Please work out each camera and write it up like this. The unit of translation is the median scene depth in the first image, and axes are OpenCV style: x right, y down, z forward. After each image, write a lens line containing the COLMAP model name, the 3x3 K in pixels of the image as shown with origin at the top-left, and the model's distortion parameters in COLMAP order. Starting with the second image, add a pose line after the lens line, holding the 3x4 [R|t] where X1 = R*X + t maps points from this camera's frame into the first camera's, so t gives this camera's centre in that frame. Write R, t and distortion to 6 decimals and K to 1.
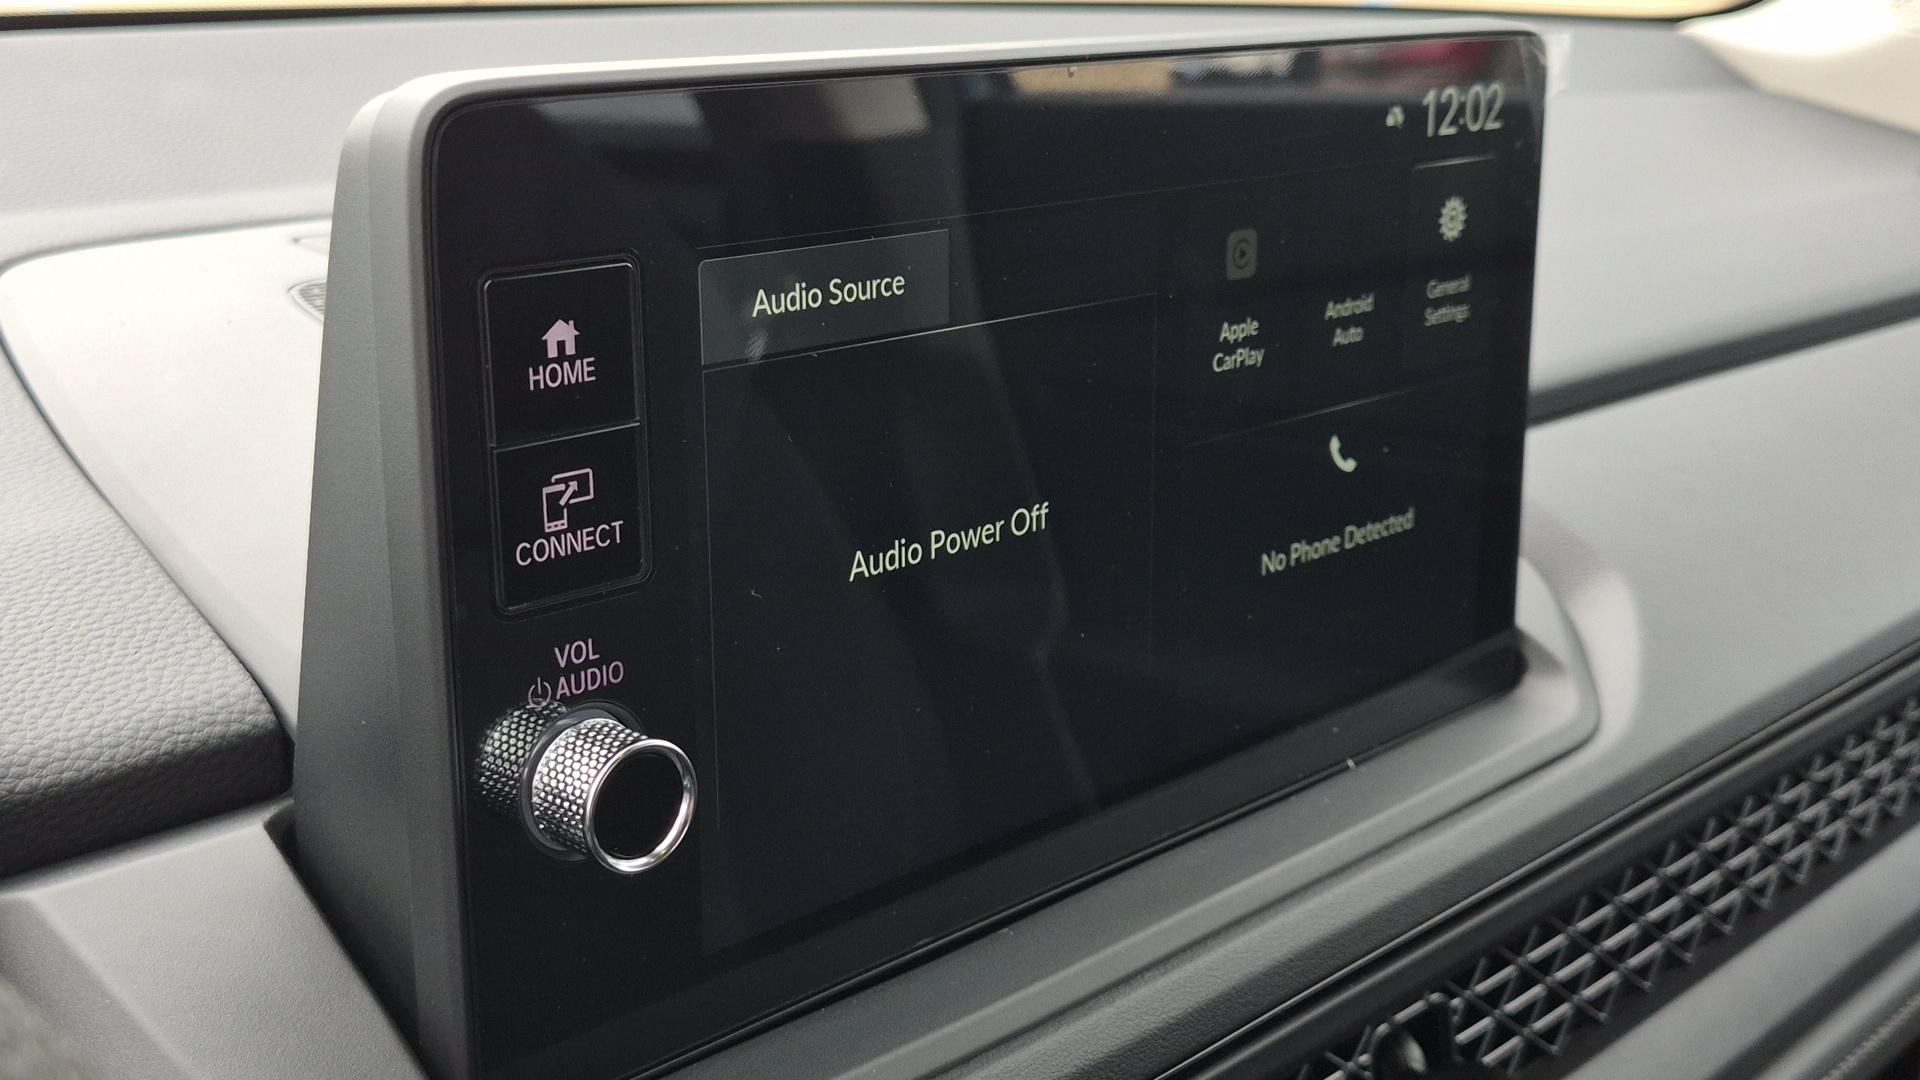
lens RADIAL K [[2266.4, 0, 957.9], [0, 2266.4, 547.9], [0, 0, 1]] dist [0.093405, 0.000000]
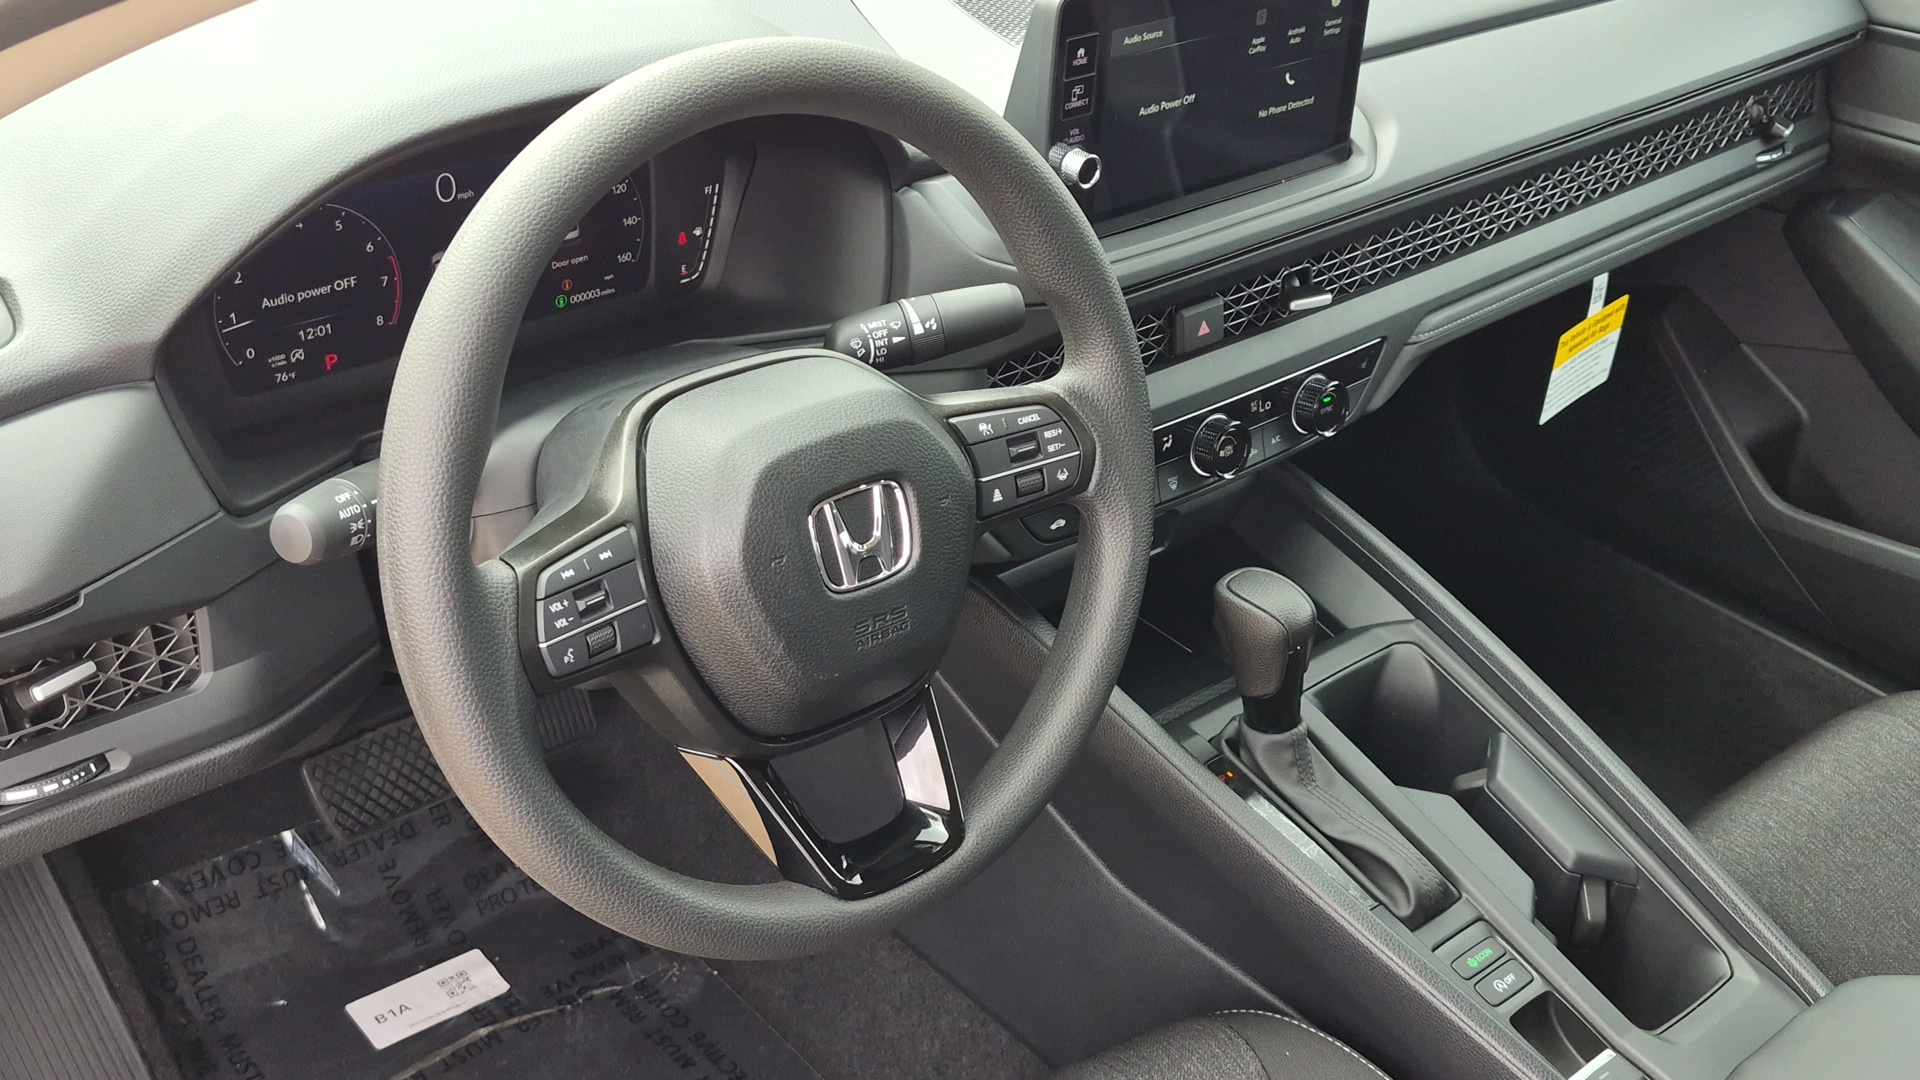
lens RADIAL K [[2042.3, 0, 958.9], [0, 2042.3, 548.9], [0, 0, 1]] dist [0.073644, 0.000000]
pose [[0.996241, 0.079618, -0.034136, -0.138174], [-0.068162, 0.963652, 0.258321, -0.119469], [0.053462, -0.255023, 0.965456, -1.949339]]
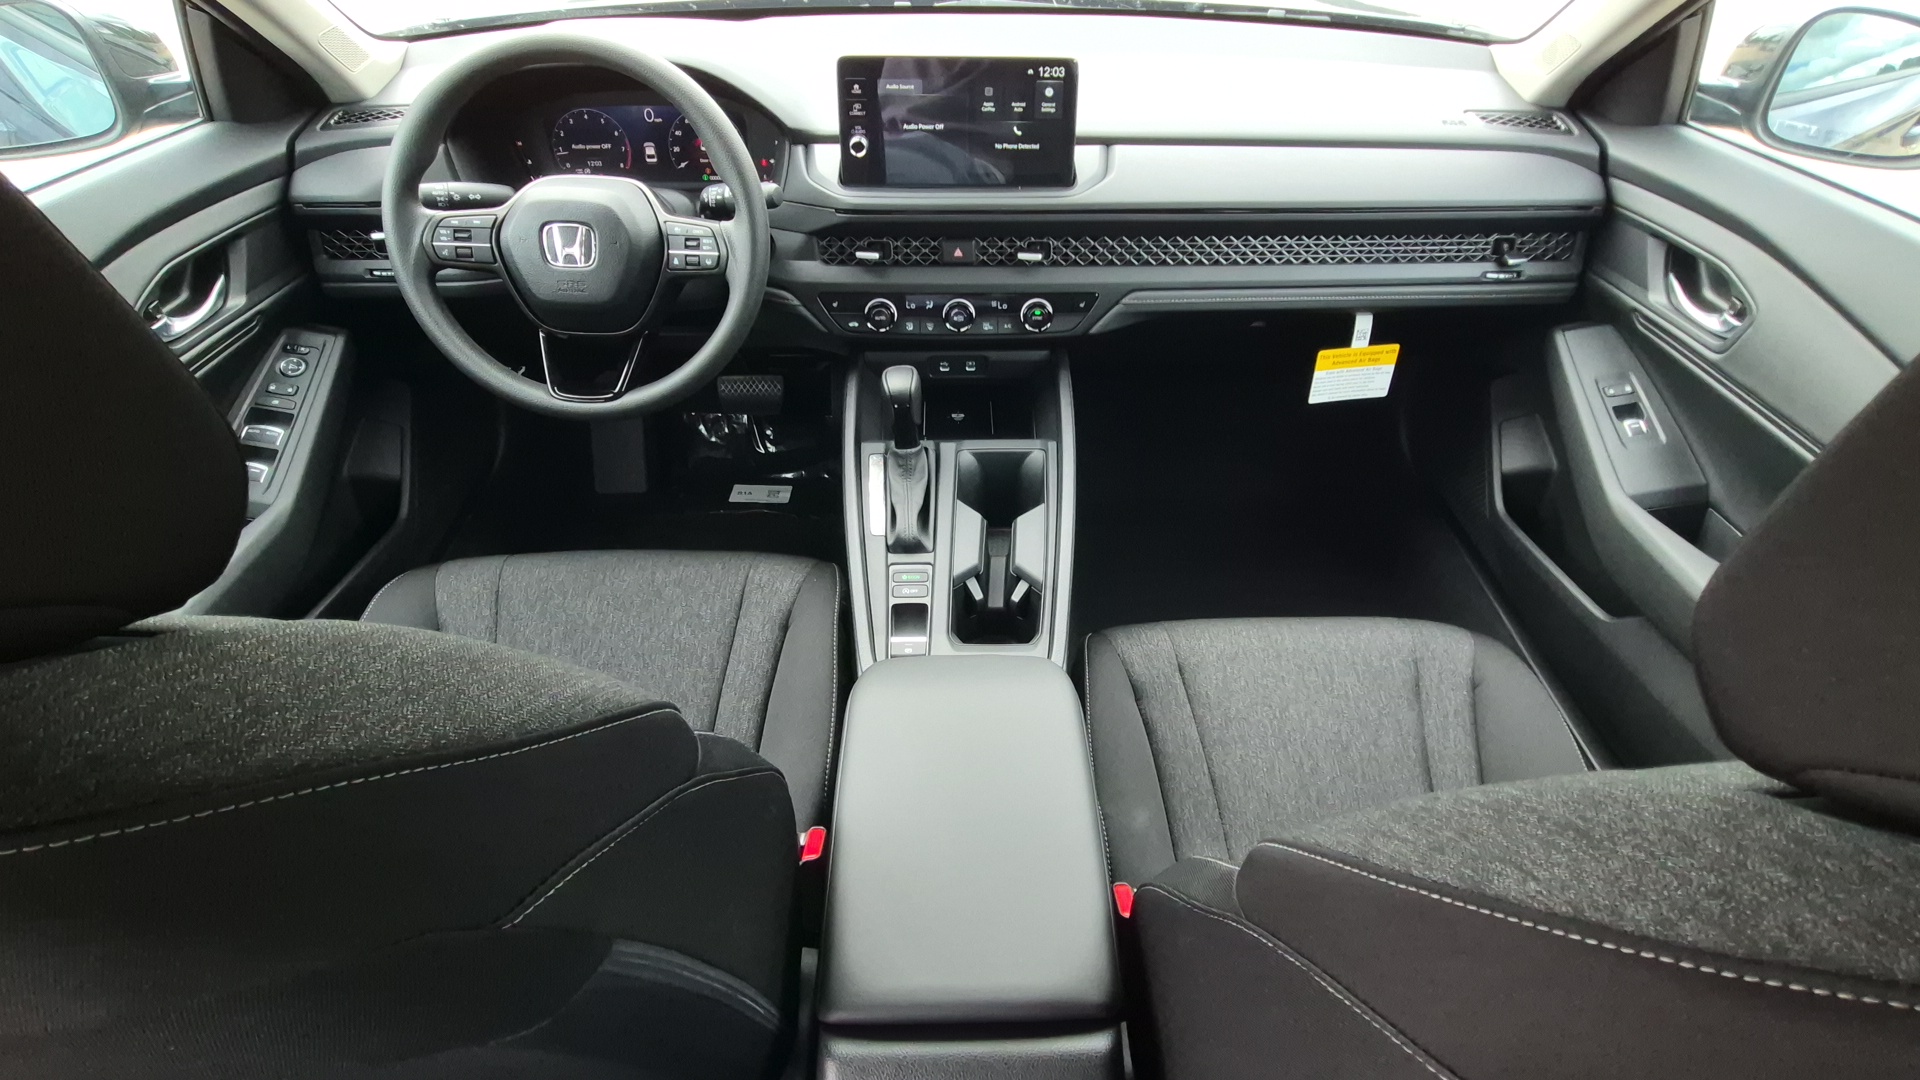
lens RADIAL K [[1010.1, 0, 987.4], [0, 1010.1, 532.8], [0, 0, 1]] dist [0.004454, -0.000133]
pose [[0.722806, 0.419596, -0.549082, 2.057371], [-0.198514, 0.887144, 0.416614, -0.199426], [0.661925, -0.192131, 0.724529, -1.200766]]
